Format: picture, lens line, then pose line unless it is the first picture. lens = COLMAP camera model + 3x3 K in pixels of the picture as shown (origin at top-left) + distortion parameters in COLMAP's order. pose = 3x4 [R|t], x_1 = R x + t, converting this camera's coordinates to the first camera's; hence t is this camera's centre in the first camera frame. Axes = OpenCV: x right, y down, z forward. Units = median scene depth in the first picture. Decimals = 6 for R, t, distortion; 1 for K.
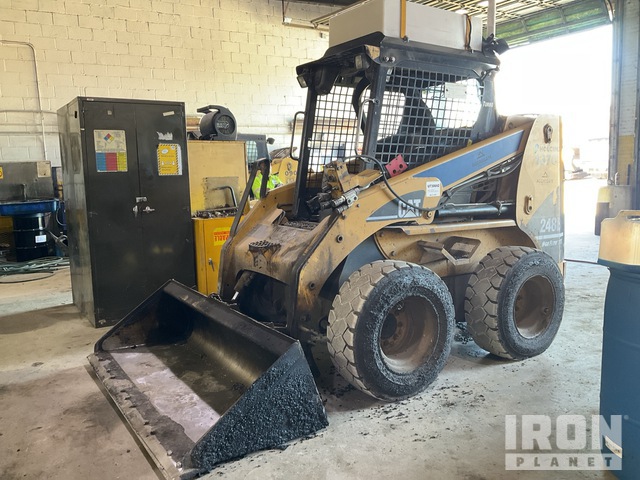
lens RADIAL K [[516.8, 0, 306.8], [0, 516.8, 239.5], [0, 0, 1]] dist [0.056009, 0.000427]
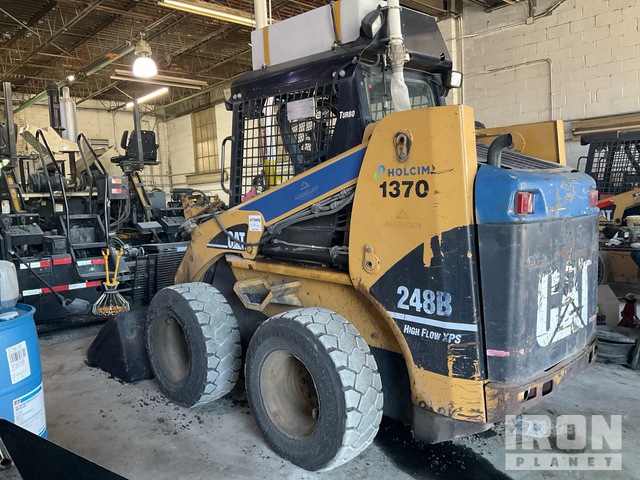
lens RADIAL K [[510.4, 0, 320.0], [0, 510.4, 240.0], [0, 0, 1]] dist [0.076411, -0.004646]
pose [[0.220861, 0.107550, -0.969357, 1.187996], [-0.091086, 0.991832, 0.089291, -0.162935], [0.971043, 0.068574, 0.228854, 0.916074]]
